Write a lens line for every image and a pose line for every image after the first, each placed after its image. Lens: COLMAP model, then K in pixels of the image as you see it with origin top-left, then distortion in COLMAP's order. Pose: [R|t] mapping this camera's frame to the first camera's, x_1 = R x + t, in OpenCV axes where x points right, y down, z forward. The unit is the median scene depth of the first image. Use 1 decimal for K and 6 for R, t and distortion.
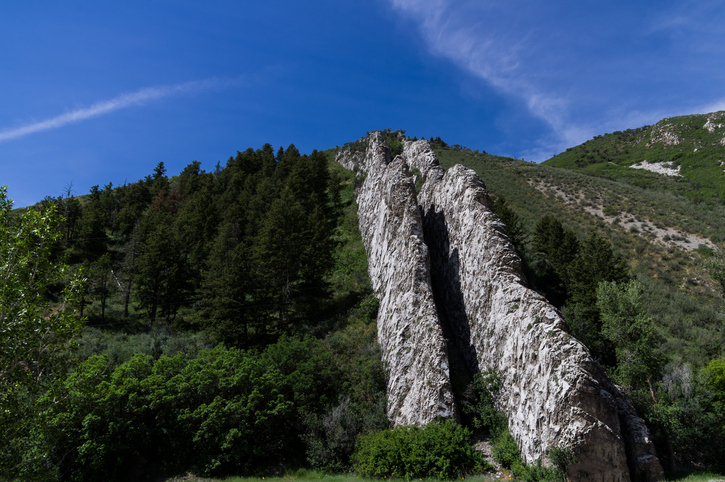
lens RADIAL K [[519.1, 0, 389.4], [0, 519.1, 257.9], [0, 0, 1]] dist [0.006844, 0.002728]
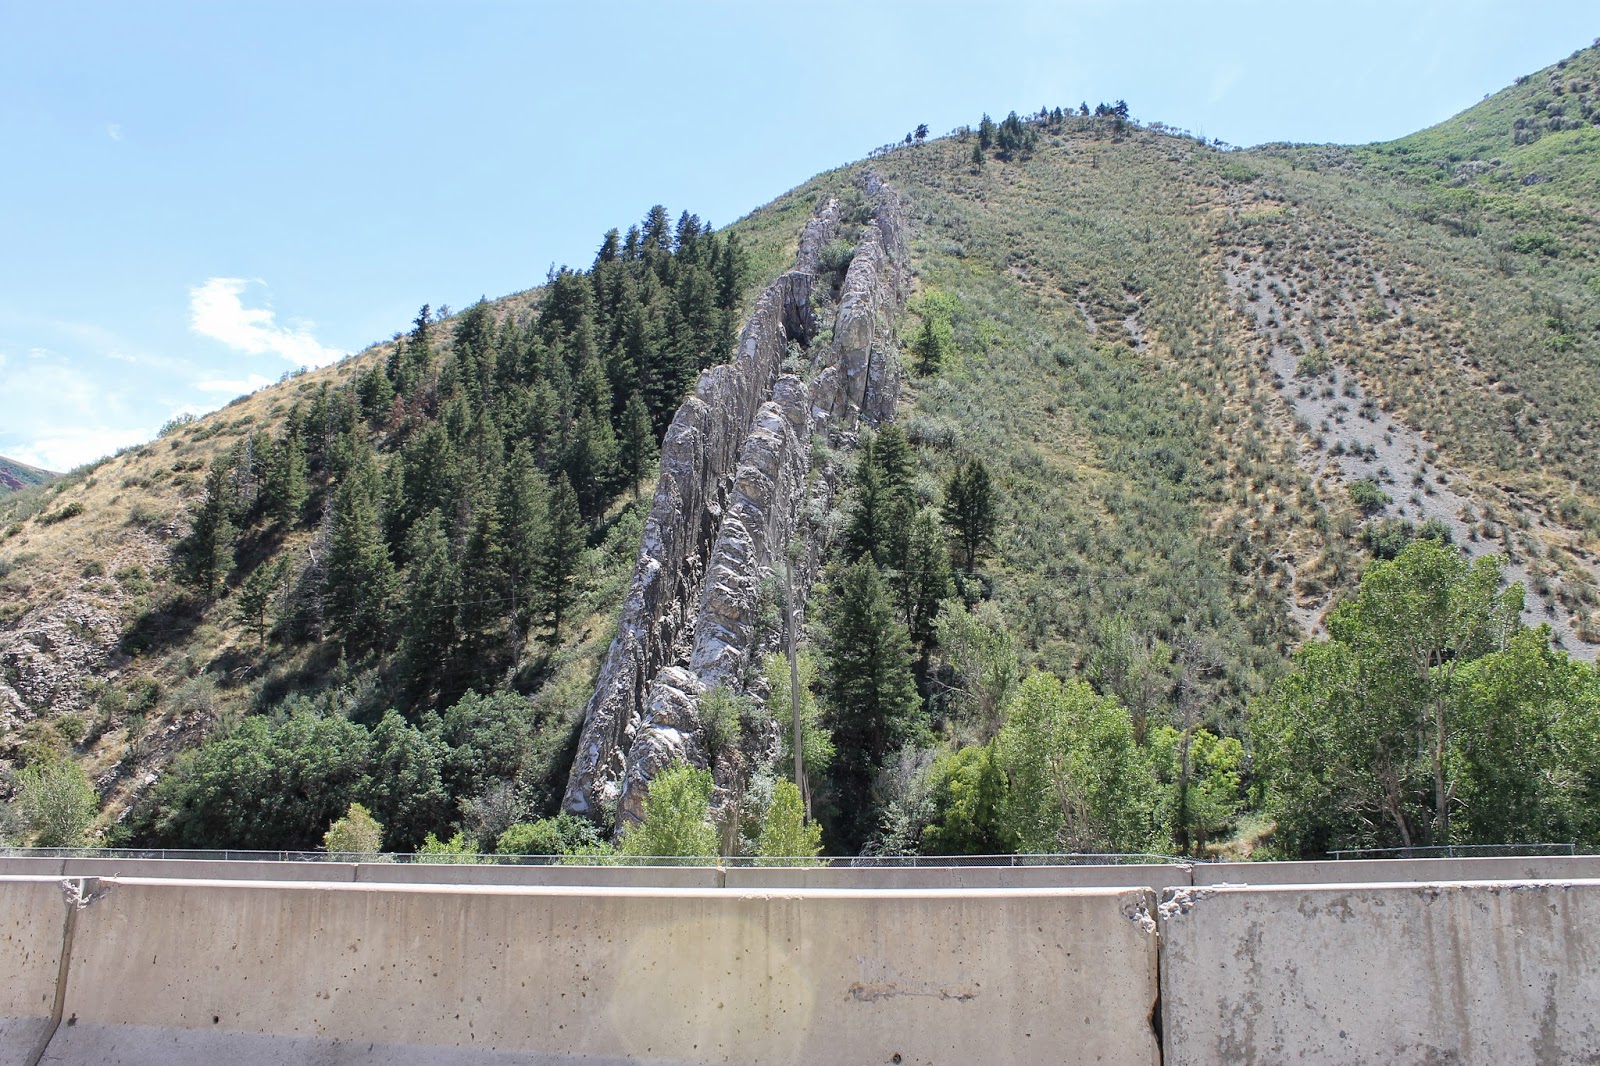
lens RADIAL K [[1341.3, 0, 804.7], [0, 1341.3, 561.0], [0, 0, 1]] dist [-0.162594, 0.139614]
pose [[0.971684, -0.010397, -0.236055, 0.768822], [0.045721, 0.988423, 0.144668, -0.313797], [0.231818, -0.151365, 0.960911, -0.748362]]
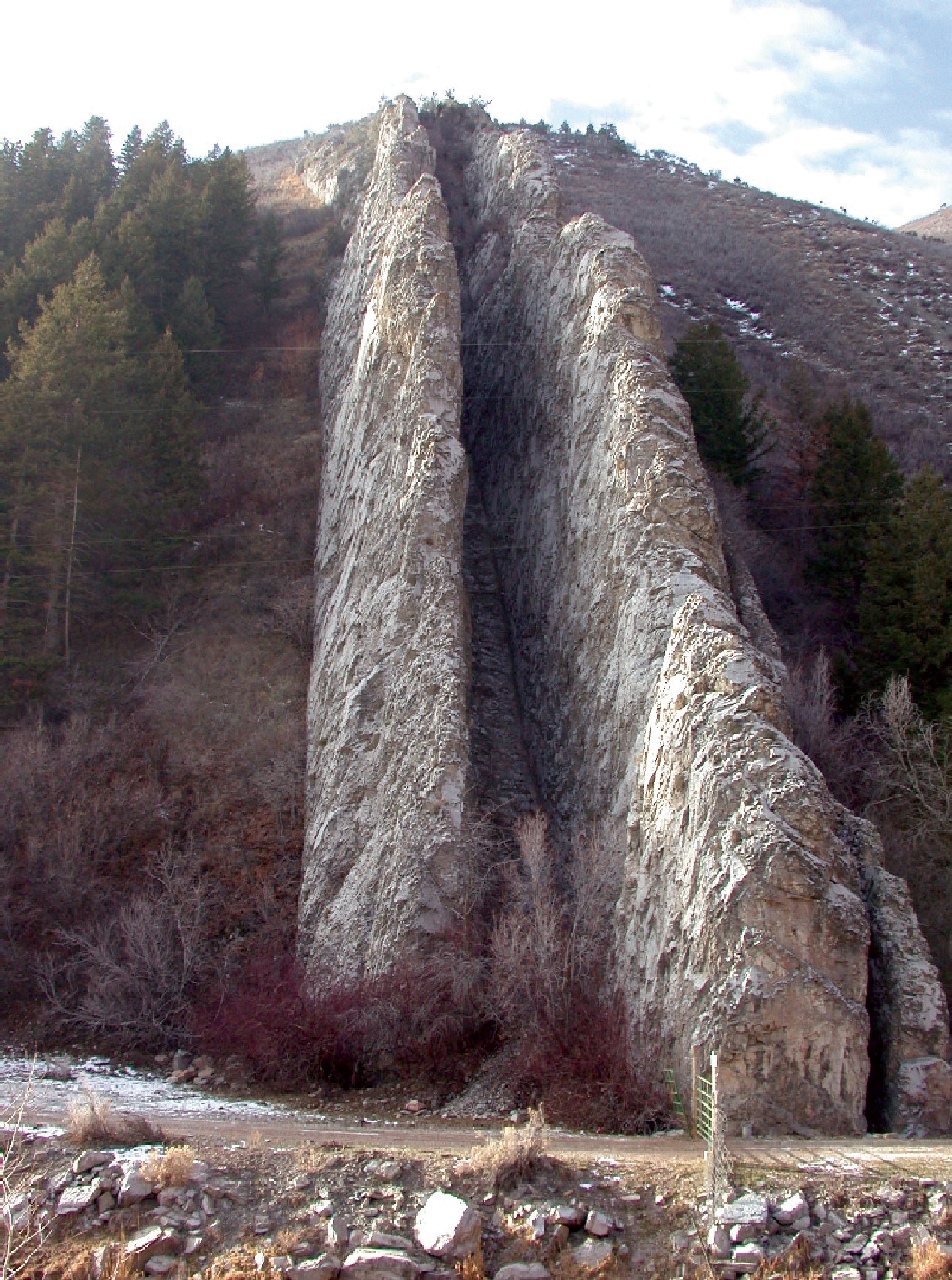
lens RADIAL K [[1513.3, 0, 476.0], [0, 1513.3, 640.0], [0, 0, 1]] dist [-0.166172, 0.002713]
pose [[0.997804, 0.063214, 0.019759, 0.078498], [-0.065056, 0.991412, 0.113448, -0.011933], [-0.012417, -0.114484, 0.993347, -0.009653]]
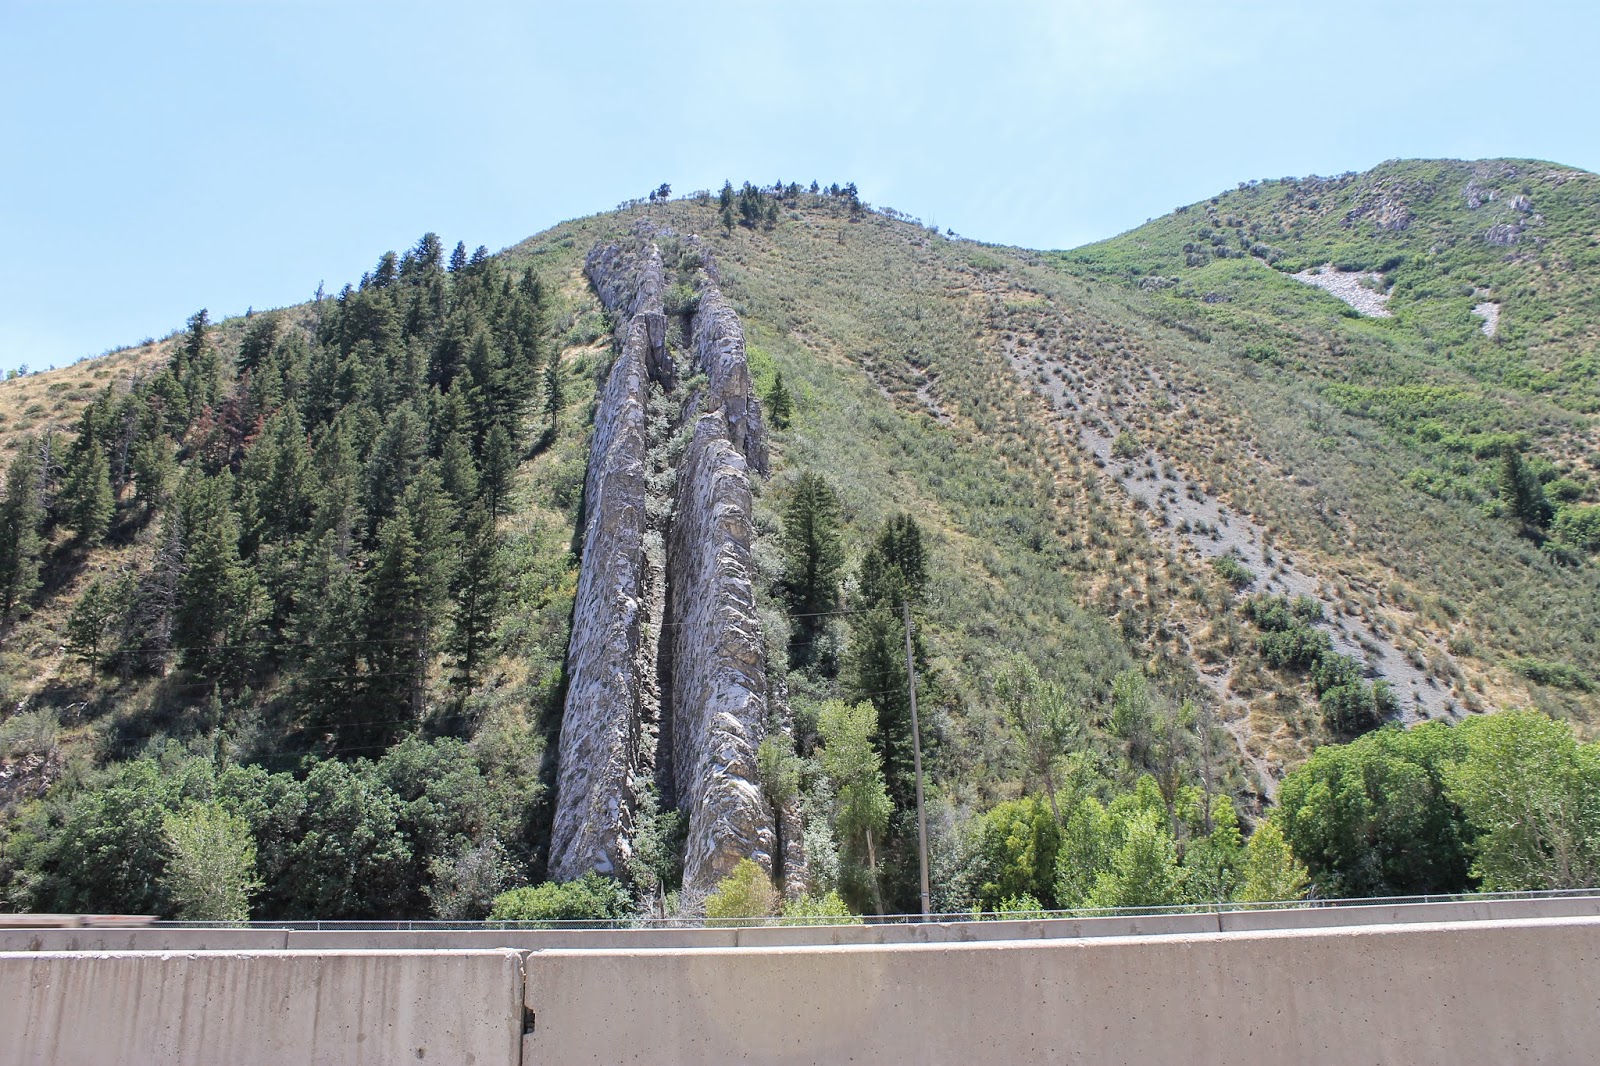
lens RADIAL K [[1341.3, 0, 804.7], [0, 1341.3, 561.0], [0, 0, 1]] dist [-0.162594, 0.139614]
pose [[0.998798, 0.033011, 0.036229, 0.245703], [-0.036367, 0.994691, 0.096263, -0.272876], [-0.032859, -0.097465, 0.994696, -0.710867]]
